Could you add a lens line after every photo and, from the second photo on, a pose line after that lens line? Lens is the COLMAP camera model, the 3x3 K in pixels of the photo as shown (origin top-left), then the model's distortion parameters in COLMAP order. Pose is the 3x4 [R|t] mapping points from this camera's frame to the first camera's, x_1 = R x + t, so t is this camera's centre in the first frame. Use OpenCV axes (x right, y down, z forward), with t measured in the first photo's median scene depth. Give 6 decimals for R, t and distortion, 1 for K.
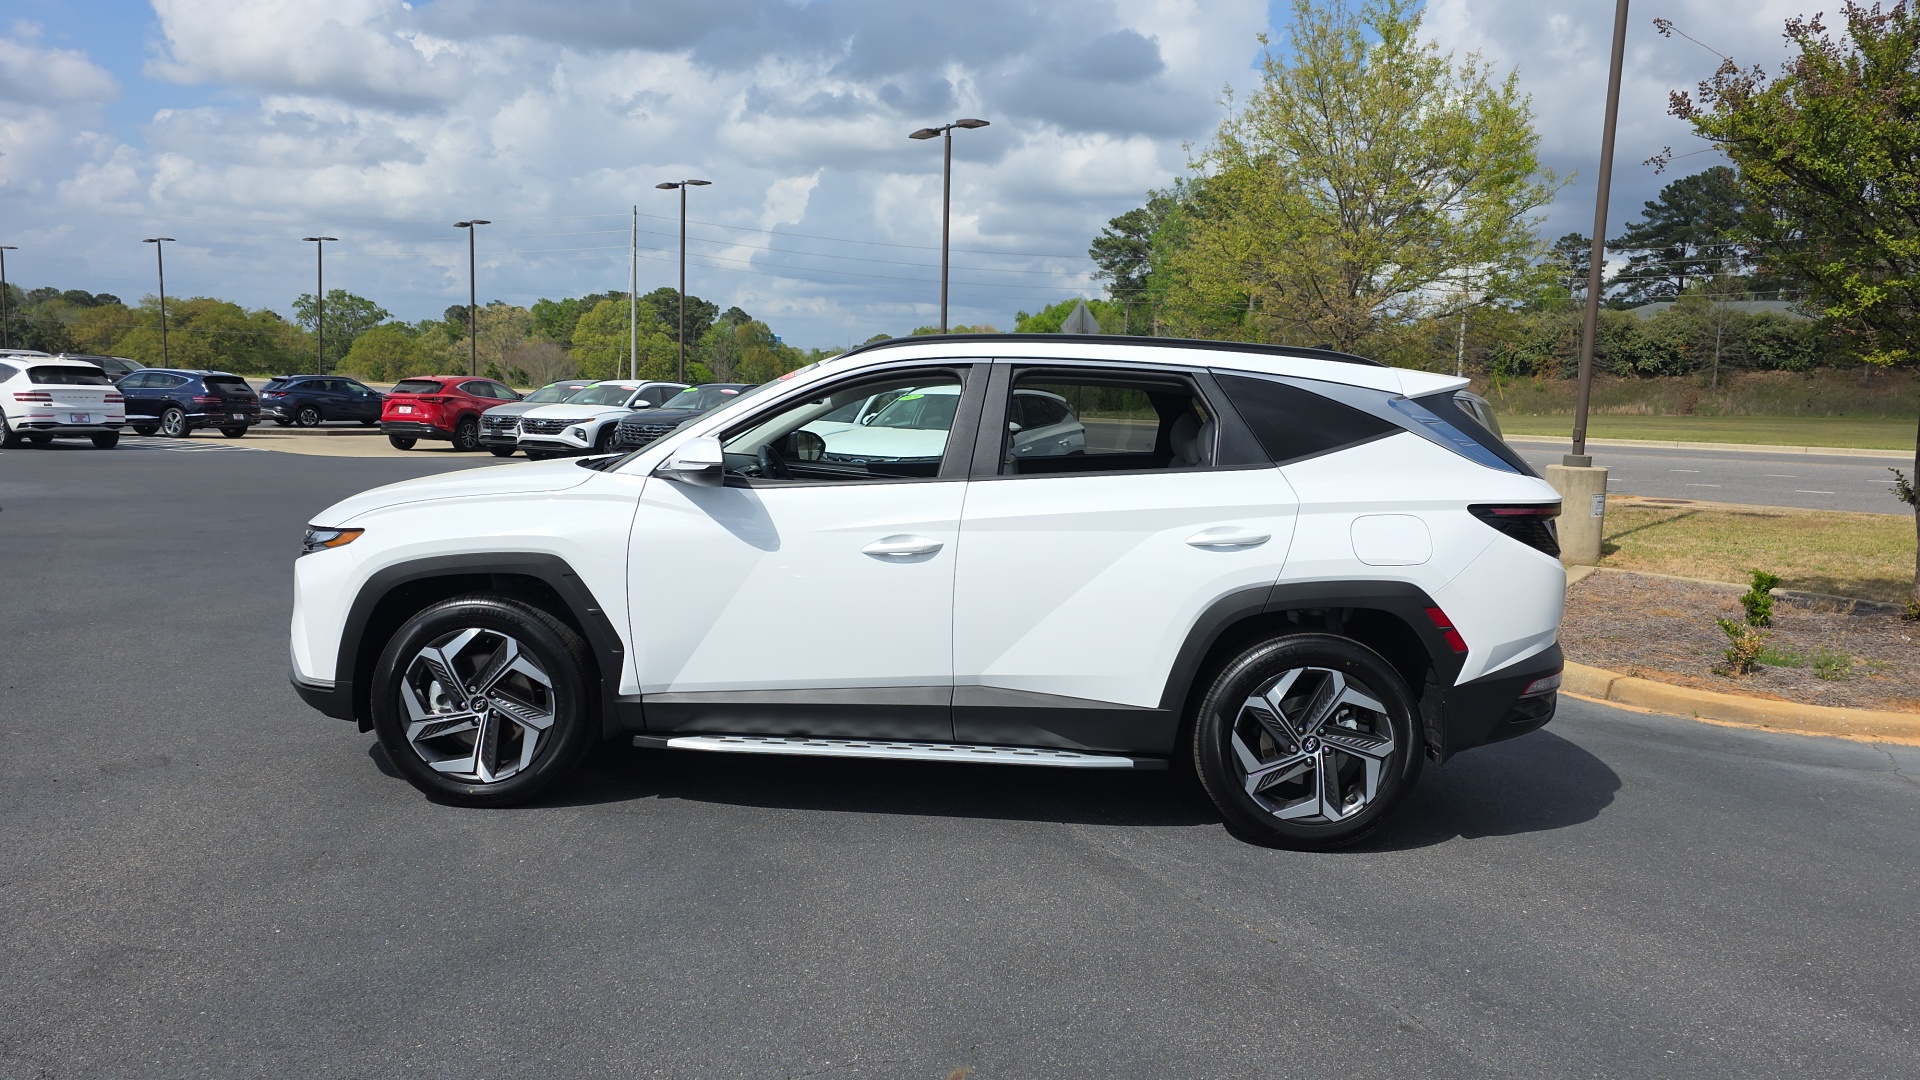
lens RADIAL K [[1307.5, 0, 930.2], [0, 1307.5, 532.0], [0, 0, 1]] dist [0.041883, -0.036647]
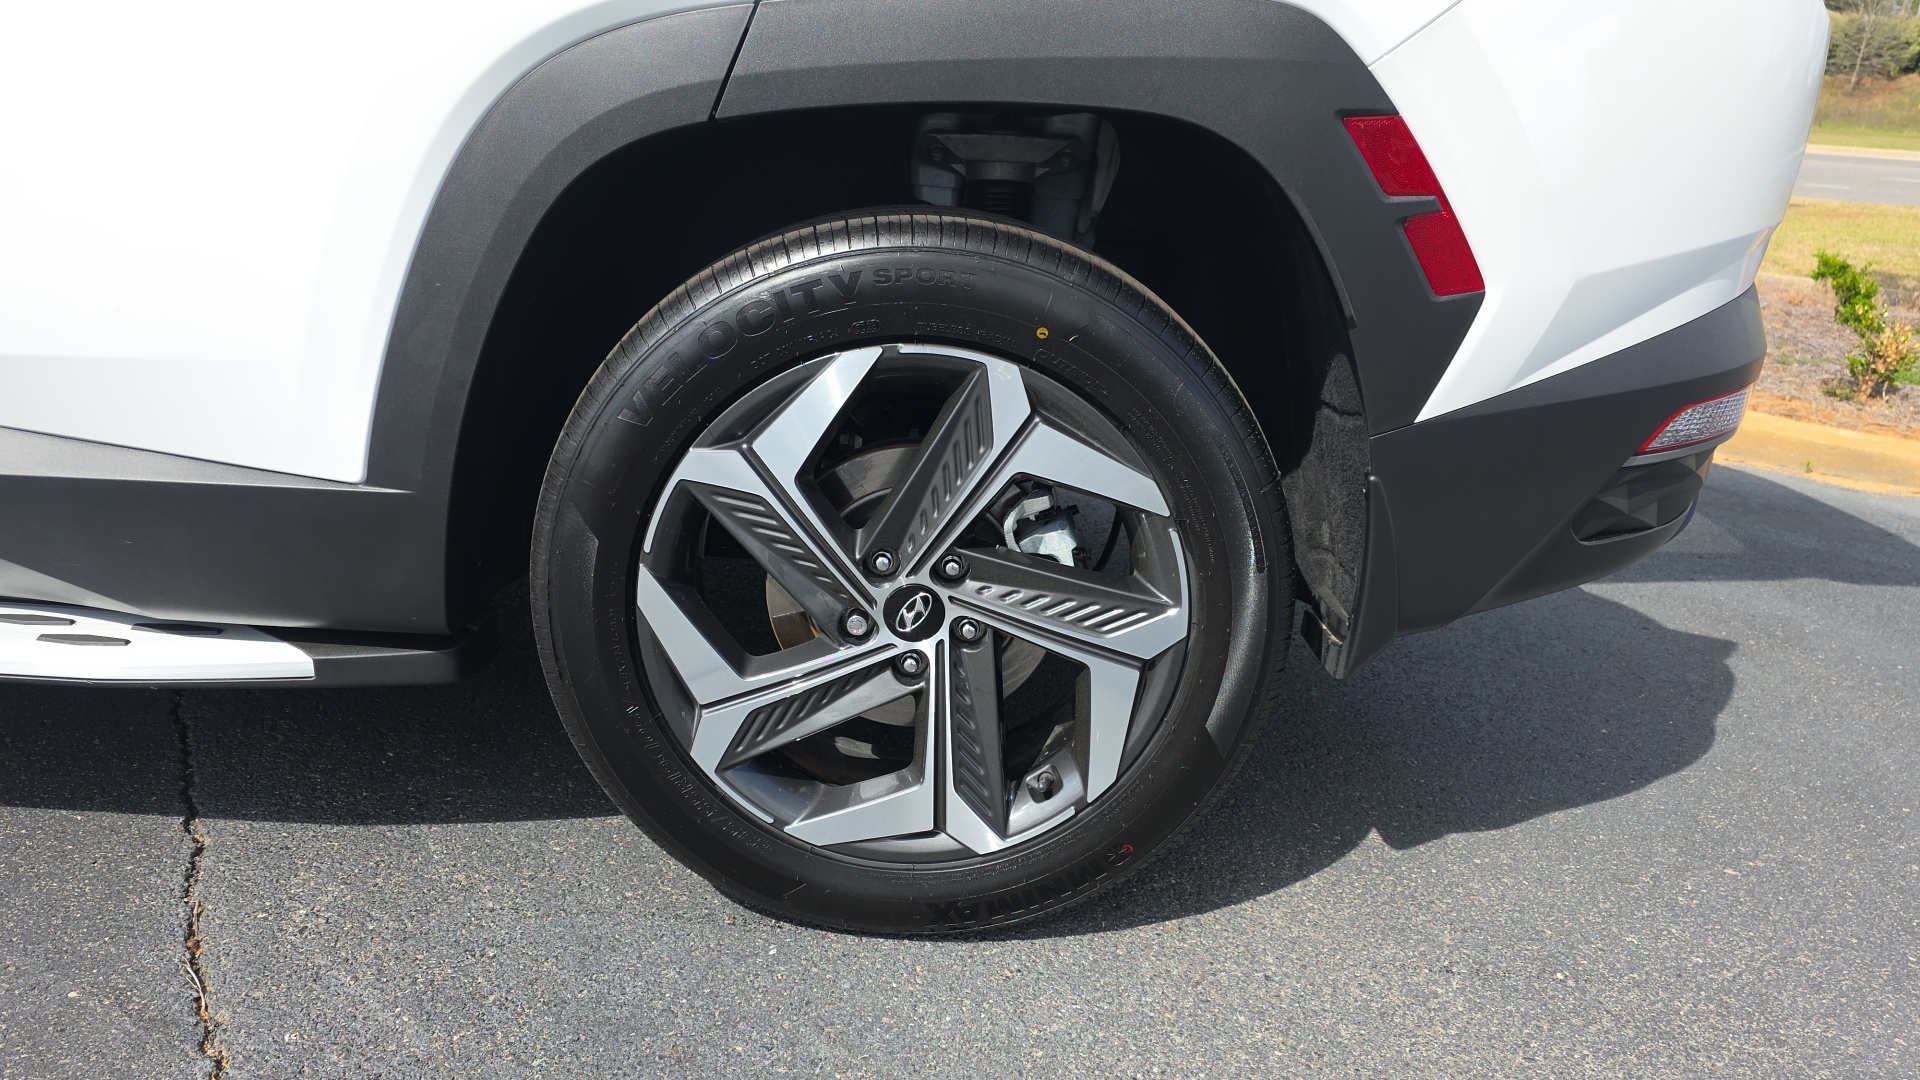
lens RADIAL K [[1268.6, 0, 945.4], [0, 1268.6, 562.1], [0, 0, 1]] dist [0.033682, -0.001966]
pose [[0.998660, 0.014237, 0.049754, 0.282932], [-0.025923, 0.969720, 0.242838, 0.081681], [-0.044790, -0.243803, 0.968790, 0.727238]]
